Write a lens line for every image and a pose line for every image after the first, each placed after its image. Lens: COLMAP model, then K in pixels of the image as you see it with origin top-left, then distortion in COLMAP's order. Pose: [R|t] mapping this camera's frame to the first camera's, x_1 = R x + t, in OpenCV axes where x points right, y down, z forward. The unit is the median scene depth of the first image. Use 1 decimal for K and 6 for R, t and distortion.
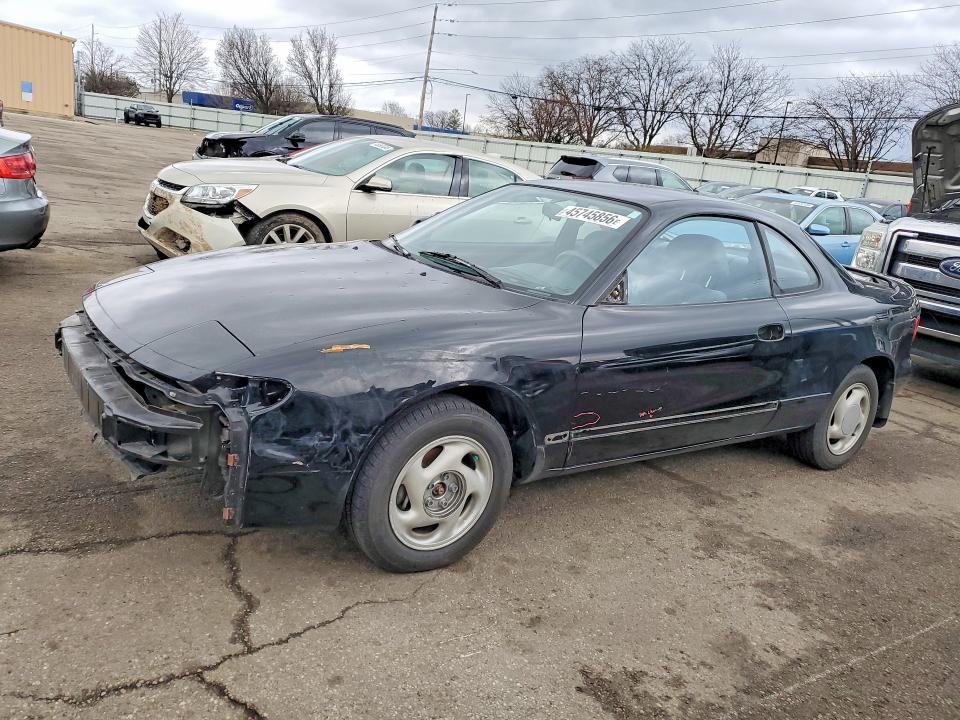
lens RADIAL K [[747.1, 0, 480.6], [0, 747.1, 358.7], [0, 0, 1]] dist [0.014256, 0.010421]
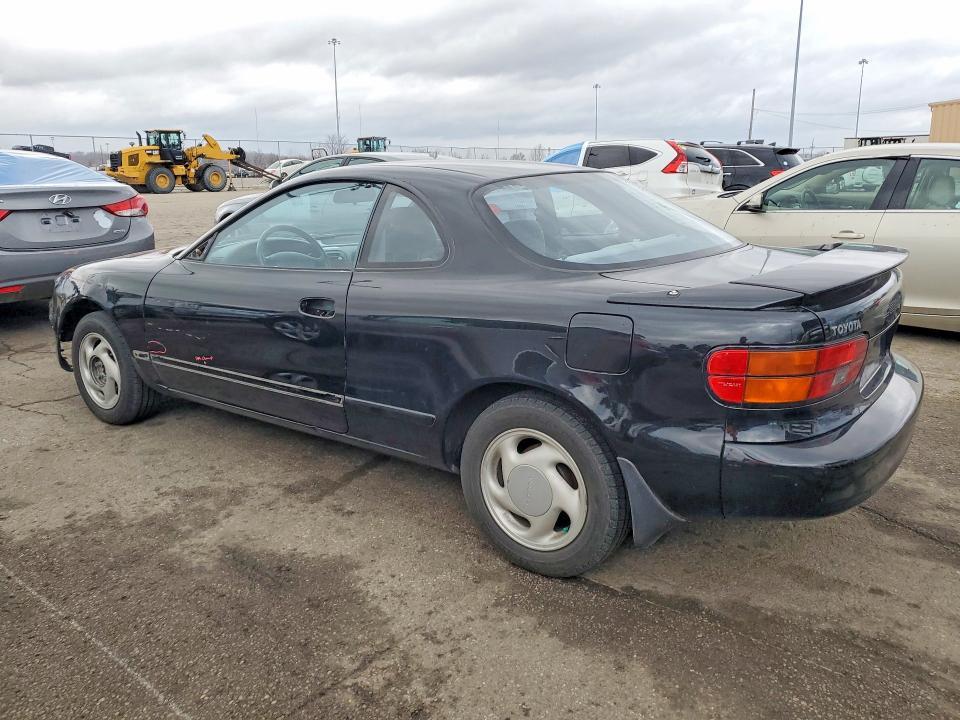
lens RADIAL K [[747.1, 0, 480.3], [0, 747.1, 360.4], [0, 0, 1]] dist [0.014256, 0.010421]
pose [[0.319114, 0.105396, -0.941838, 1.336238], [-0.194534, 0.979920, 0.043746, -0.052036], [0.927536, 0.169260, 0.333209, 0.962356]]
